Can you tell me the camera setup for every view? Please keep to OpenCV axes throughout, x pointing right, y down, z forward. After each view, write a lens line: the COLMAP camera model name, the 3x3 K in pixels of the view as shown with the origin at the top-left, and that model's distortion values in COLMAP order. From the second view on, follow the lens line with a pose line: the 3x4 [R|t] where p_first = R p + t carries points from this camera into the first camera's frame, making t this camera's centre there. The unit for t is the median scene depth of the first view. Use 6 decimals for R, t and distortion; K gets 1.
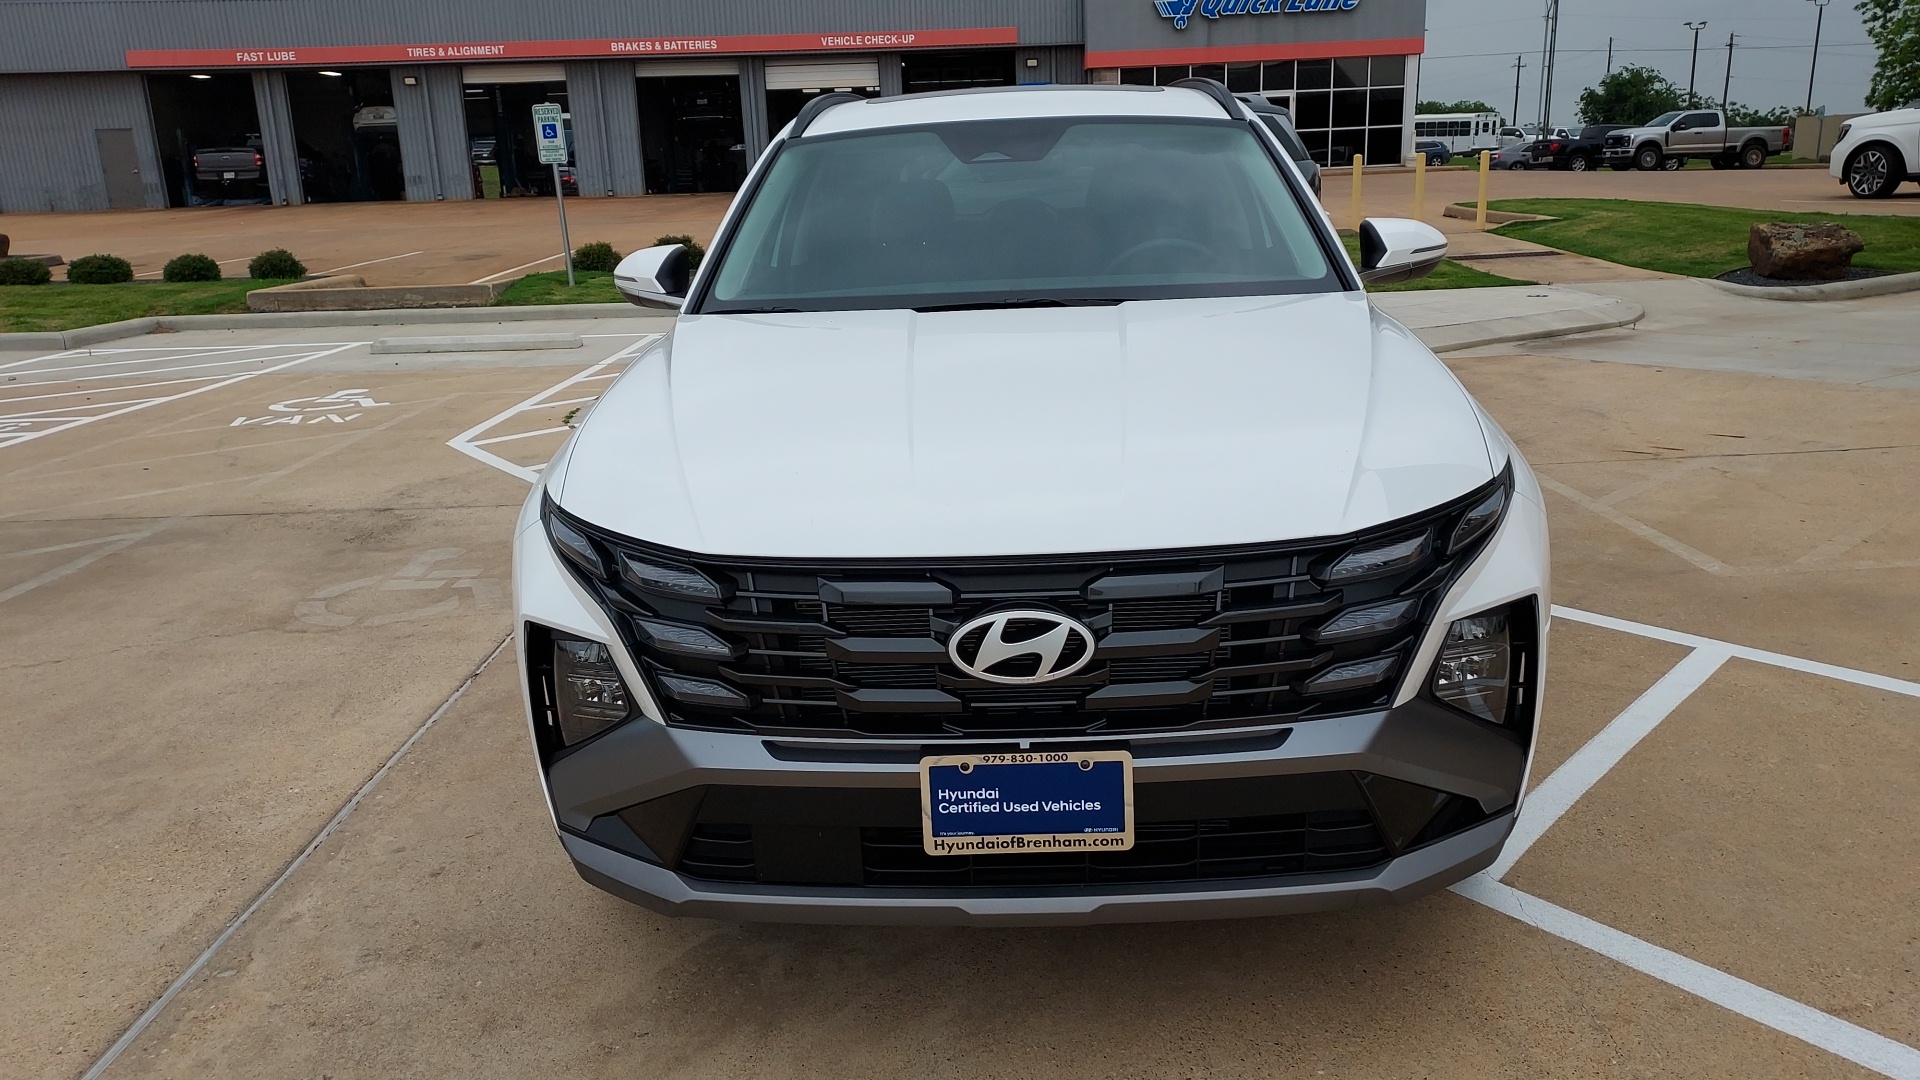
lens RADIAL K [[1408.7, 0, 974.0], [0, 1408.7, 539.5], [0, 0, 1]] dist [0.036712, -0.006934]
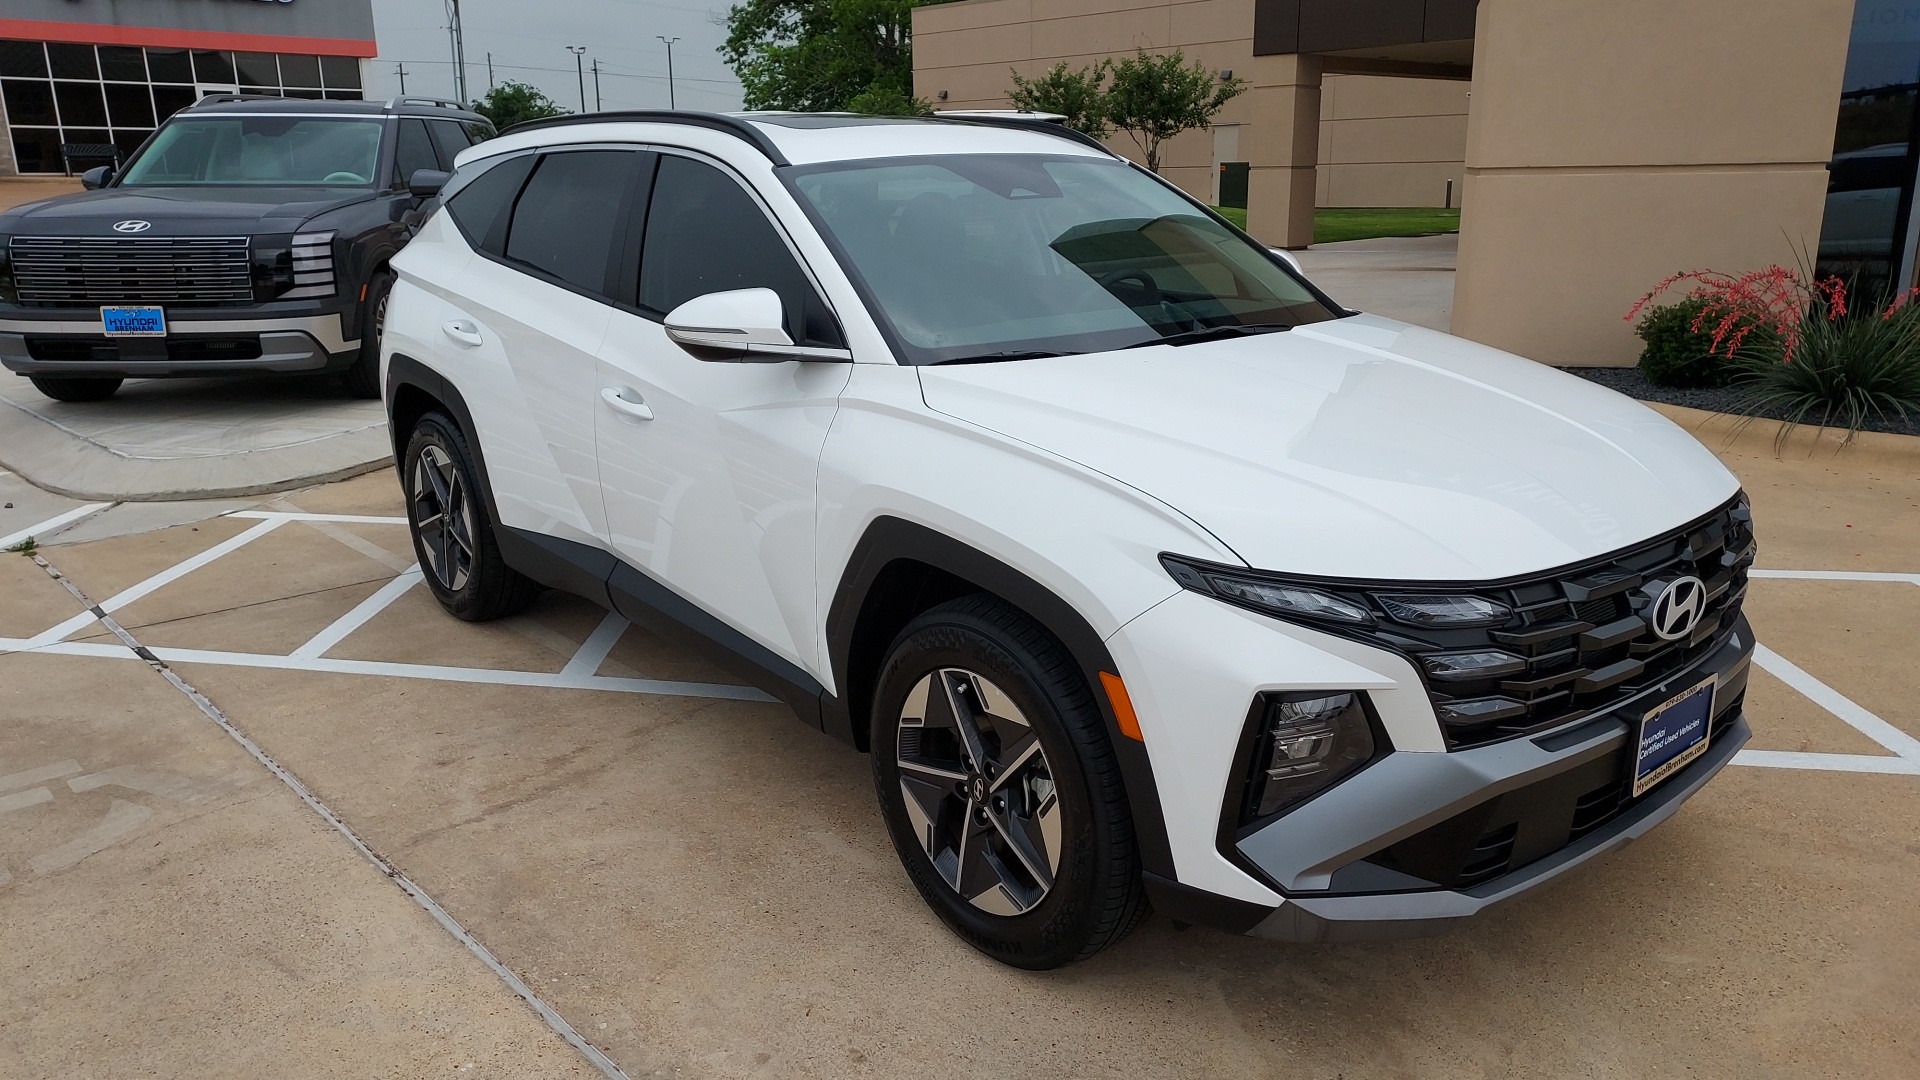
lens RADIAL K [[1385.2, 0, 981.4], [0, 1385.2, 550.3], [0, 0, 1]] dist [0.119786, -0.150779]
pose [[0.733070, -0.156669, 0.661863, -0.500323], [0.154188, 0.986054, 0.062631, -0.059125], [-0.662446, 0.056139, 0.747003, 0.195826]]
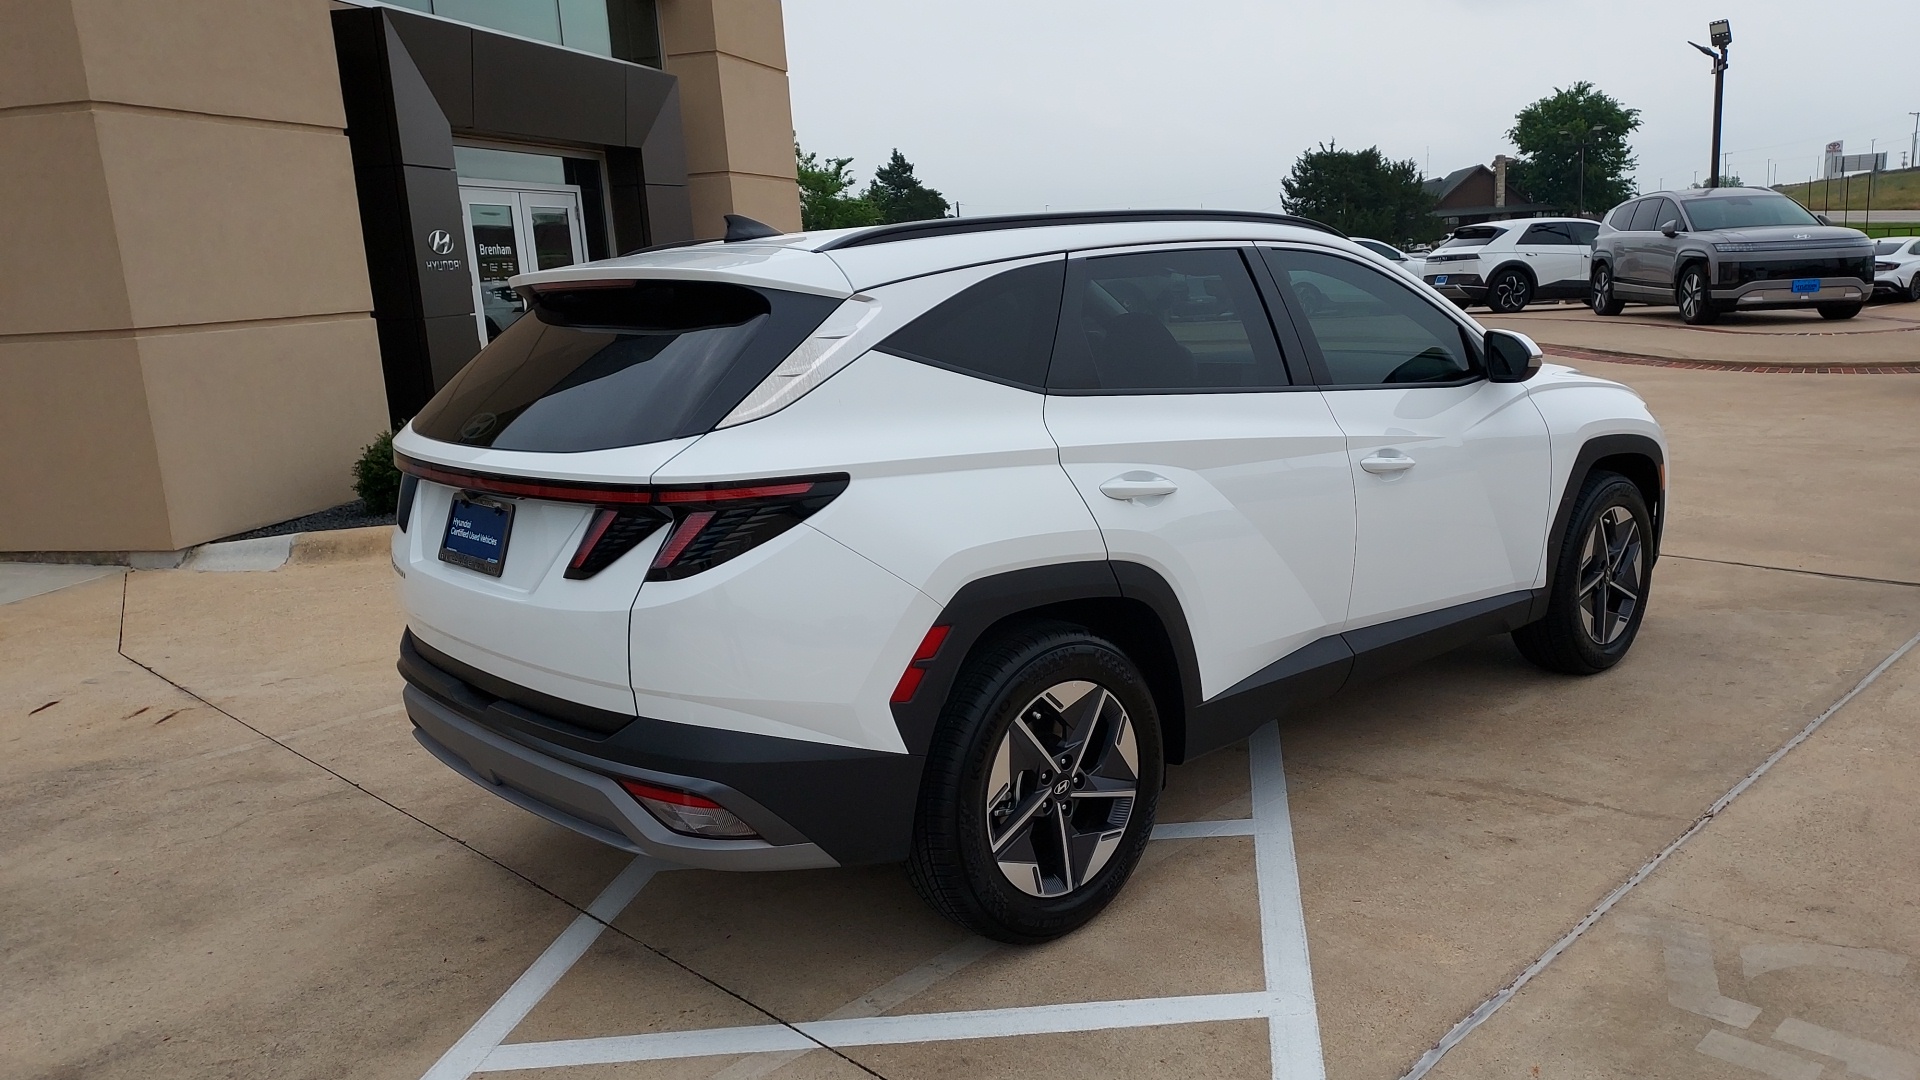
lens RADIAL K [[1408.7, 0, 974.0], [0, 1408.7, 539.5], [0, 0, 1]] dist [0.036712, -0.006934]
pose [[-0.700707, -0.066779, 0.710317, -0.553252], [0.252118, 0.908196, 0.334090, -0.403593], [-0.667417, 0.413183, -0.619544, 1.517328]]
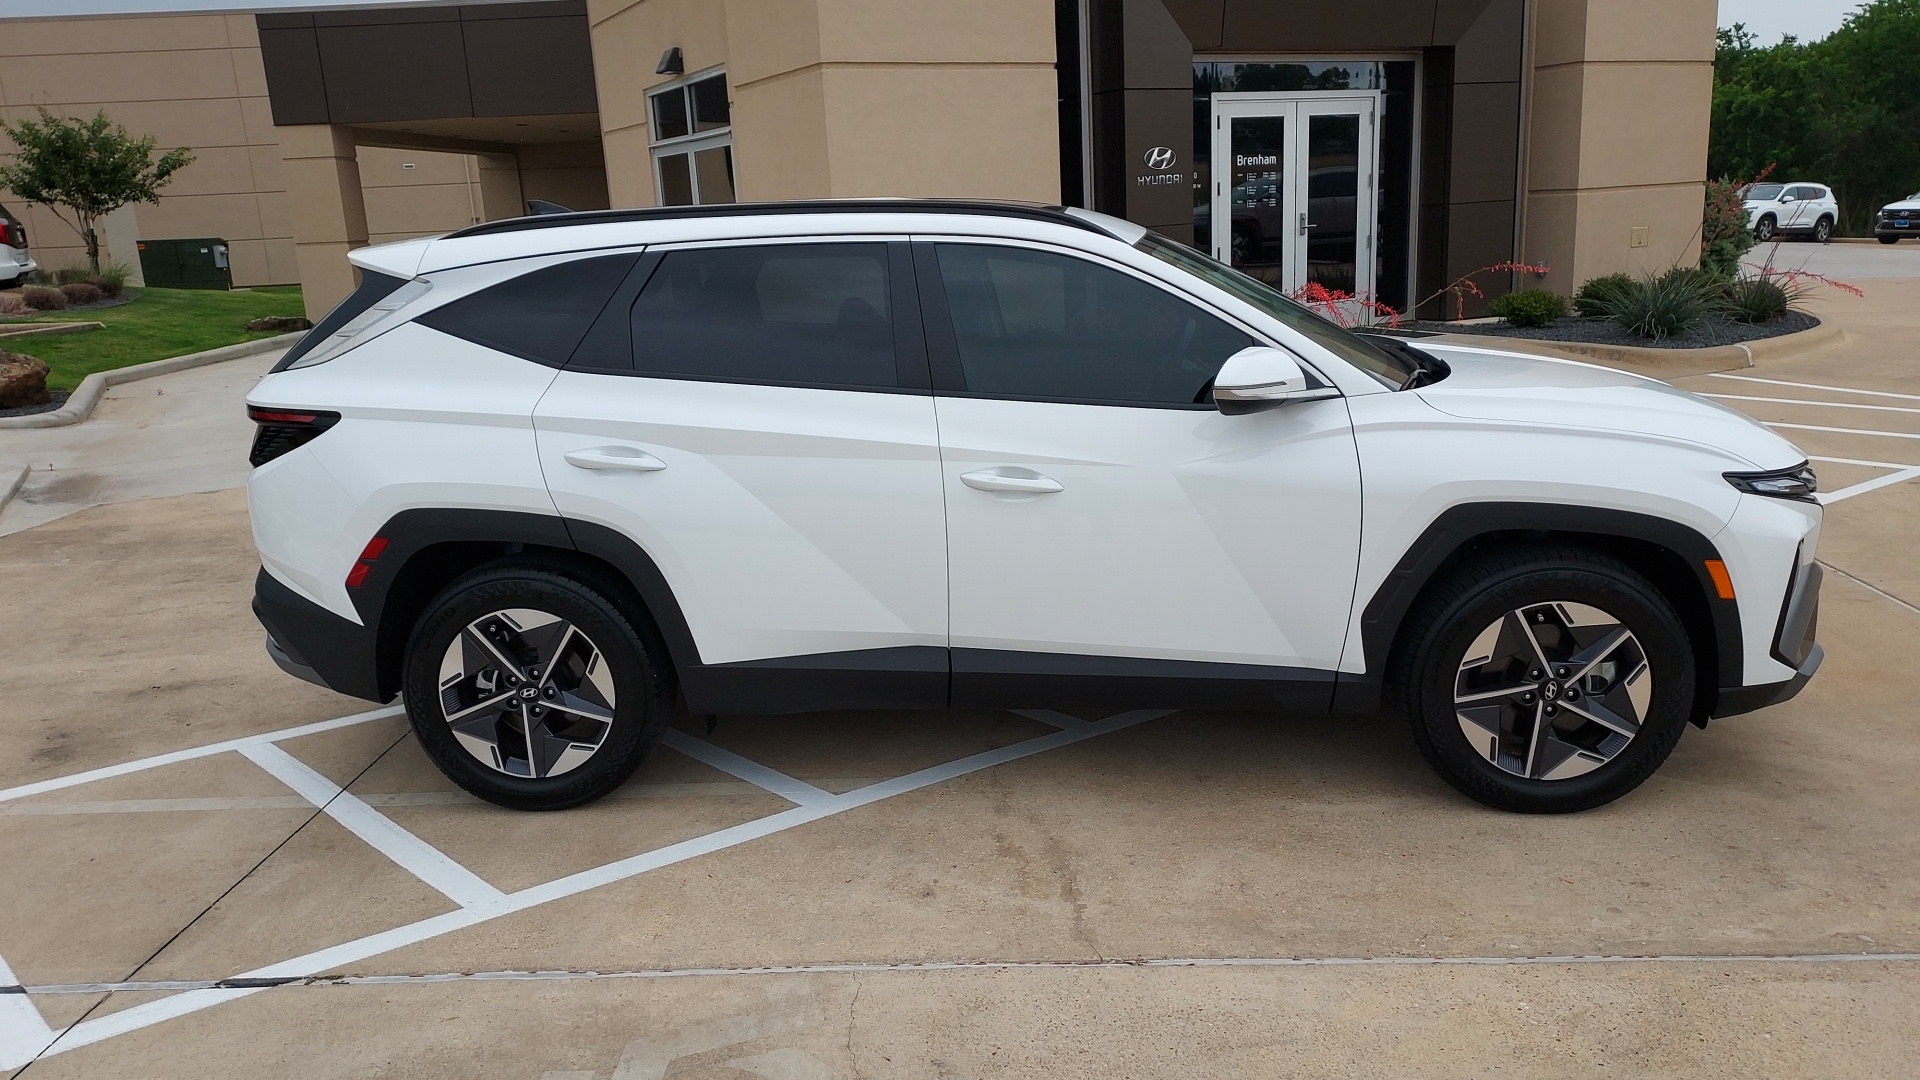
lens RADIAL K [[1385.2, 0, 981.4], [0, 1385.2, 550.3], [0, 0, 1]] dist [0.119786, -0.150779]
pose [[0.034219, -0.213937, 0.976248, -0.867736], [0.287930, 0.937514, 0.195356, -0.230617], [-0.957040, 0.274406, 0.093680, 0.804189]]
